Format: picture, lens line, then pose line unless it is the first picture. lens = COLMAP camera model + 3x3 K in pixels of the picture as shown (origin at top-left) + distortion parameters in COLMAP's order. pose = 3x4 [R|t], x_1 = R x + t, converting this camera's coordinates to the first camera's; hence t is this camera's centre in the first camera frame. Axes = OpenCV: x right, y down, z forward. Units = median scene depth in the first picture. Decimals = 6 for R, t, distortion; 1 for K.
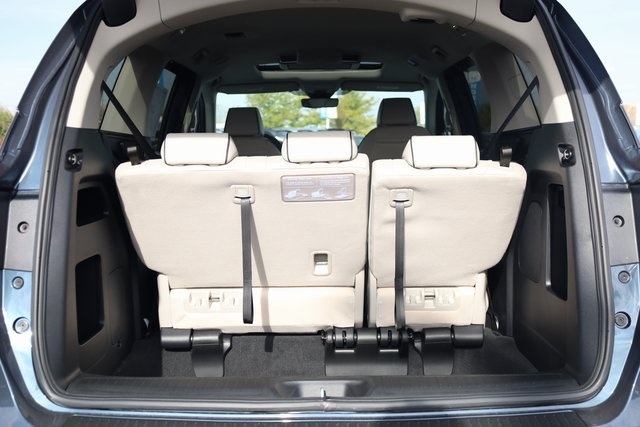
lens RADIAL K [[784.3, 0, 320.0], [0, 784.3, 213.5], [0, 0, 1]] dist [0.006738, 0.013084]
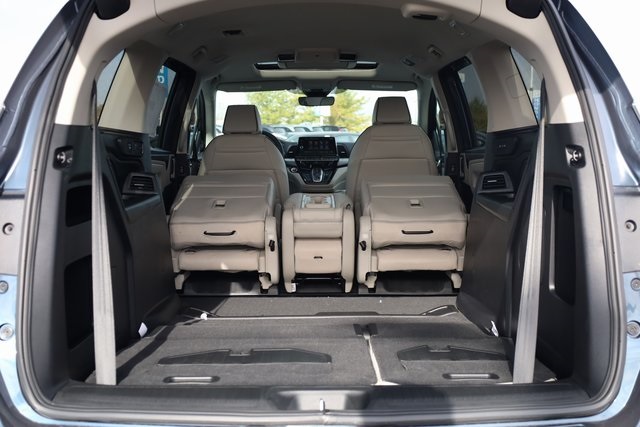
lens RADIAL K [[701.1, 0, 320.0], [0, 701.1, 213.5], [0, 0, 1]] dist [0.004524, 0.008049]
pose [[0.999926, 0.005681, 0.010796, -0.008658], [-0.005867, 0.999833, 0.017324, -0.017209], [-0.010696, -0.017386, 0.999792, 0.139026]]
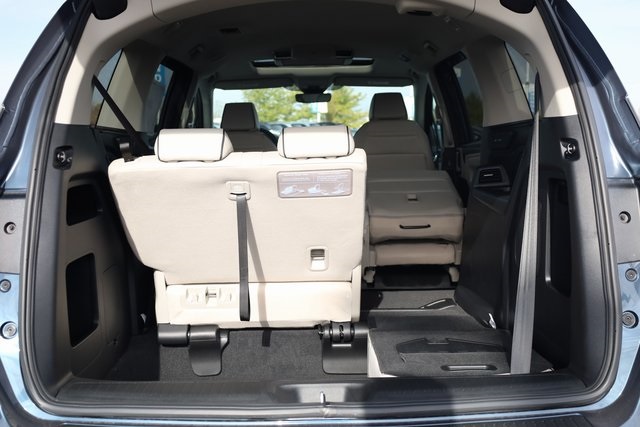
lens RADIAL K [[701.1, 0, 320.0], [0, 701.1, 213.5], [0, 0, 1]] dist [0.004524, 0.008049]
pose [[0.999891, -0.007113, 0.012961, -0.008263], [0.006827, 0.999735, 0.021981, -0.015905], [-0.013113, -0.021890, 0.999674, 0.129255]]
